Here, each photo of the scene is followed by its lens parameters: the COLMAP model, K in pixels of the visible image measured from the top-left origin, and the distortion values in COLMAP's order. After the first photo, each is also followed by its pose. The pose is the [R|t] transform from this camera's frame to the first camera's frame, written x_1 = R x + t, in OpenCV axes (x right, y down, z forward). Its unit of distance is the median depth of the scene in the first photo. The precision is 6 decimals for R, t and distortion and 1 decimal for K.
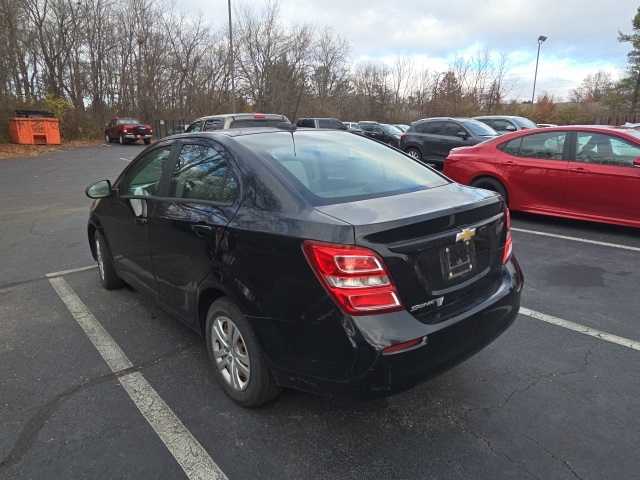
lens RADIAL K [[426.0, 0, 320.0], [0, 426.0, 240.0], [0, 0, 1]] dist [-0.001381, 0.002570]
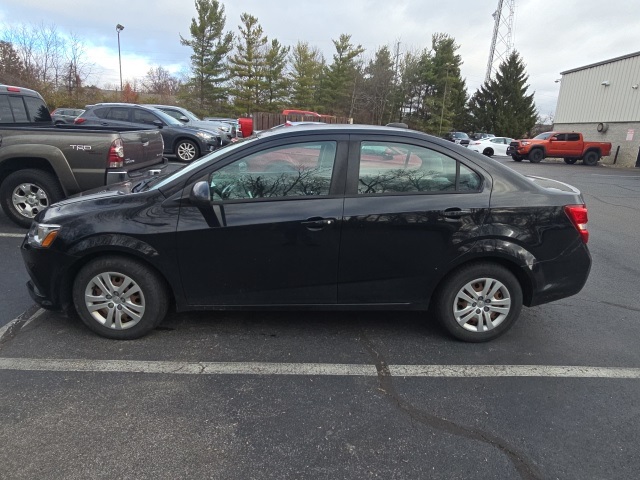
lens RADIAL K [[426.0, 0, 320.0], [0, 426.0, 240.0], [0, 0, 1]] dist [-0.001381, 0.002570]
pose [[0.608430, -0.164304, 0.776413, -0.724888], [0.141772, 0.985099, 0.097367, -0.060652], [-0.780842, 0.050832, 0.622657, 0.276697]]
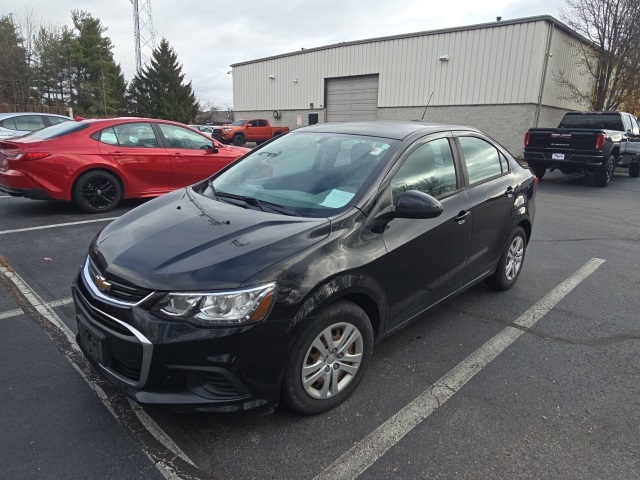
lens RADIAL K [[426.0, 0, 320.0], [0, 426.0, 240.0], [0, 0, 1]] dist [-0.001381, 0.002570]
pose [[-0.091181, -0.246102, 0.964945, -0.858597], [0.222197, 0.939525, 0.260615, -0.202961], [-0.970729, 0.238172, -0.030984, 0.872104]]
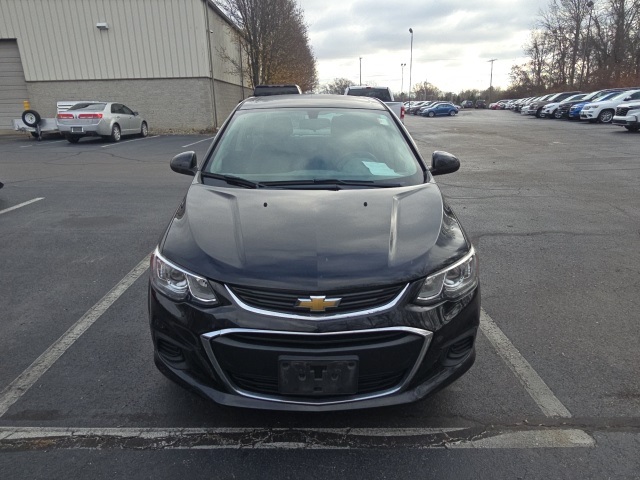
lens RADIAL K [[426.0, 0, 320.0], [0, 426.0, 240.0], [0, 0, 1]] dist [-0.001381, 0.002570]
pose [[-0.756034, -0.178655, 0.629678, -0.643992], [0.182460, 0.866367, 0.464883, -0.305344], [-0.628586, 0.466359, -0.622406, 1.276234]]
